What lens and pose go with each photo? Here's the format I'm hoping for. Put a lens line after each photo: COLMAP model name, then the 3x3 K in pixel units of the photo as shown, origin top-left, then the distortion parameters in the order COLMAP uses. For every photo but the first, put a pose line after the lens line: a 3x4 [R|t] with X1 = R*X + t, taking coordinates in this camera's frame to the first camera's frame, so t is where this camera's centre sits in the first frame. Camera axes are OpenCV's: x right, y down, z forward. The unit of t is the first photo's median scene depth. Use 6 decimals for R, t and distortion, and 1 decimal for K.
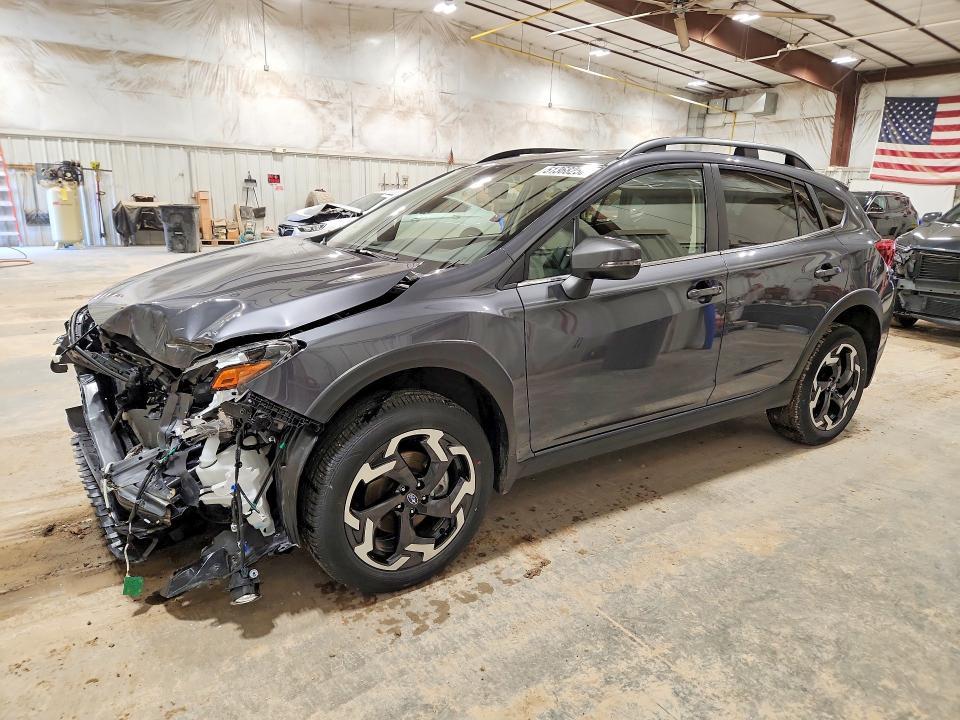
lens RADIAL K [[659.4, 0, 480.0], [0, 659.4, 360.0], [0, 0, 1]] dist [0.047972, -0.055827]
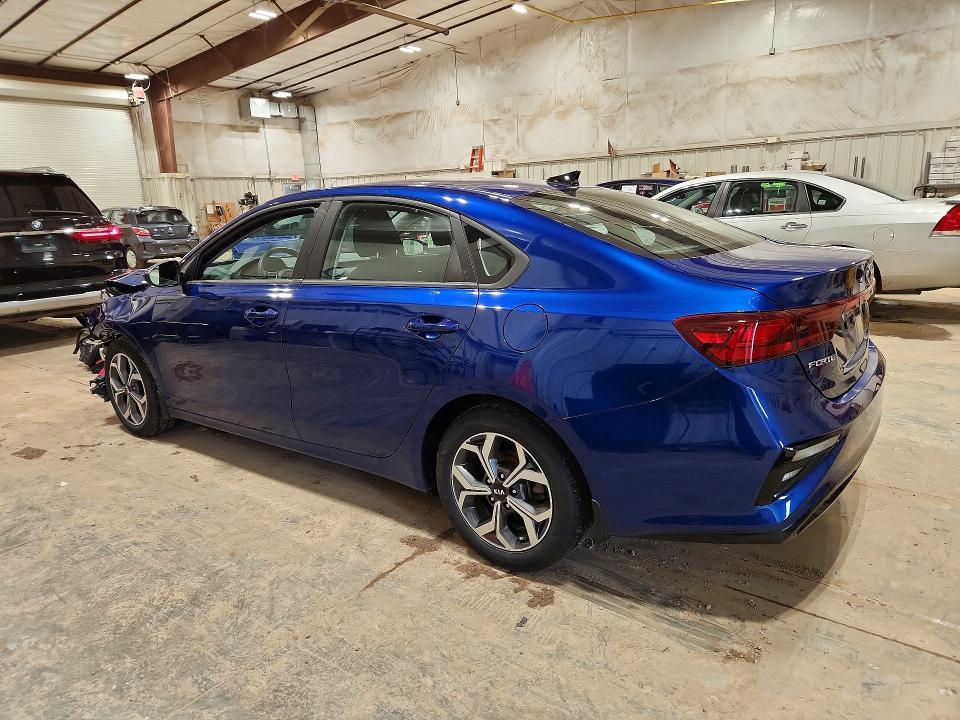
lens RADIAL K [[659.4, 0, 480.0], [0, 659.4, 360.0], [0, 0, 1]] dist [0.047972, -0.055827]
pose [[0.270698, 0.172841, -0.947021, 0.843315], [-0.206957, 0.971196, 0.118097, -0.108903], [0.940155, 0.164024, 0.298671, 0.655093]]
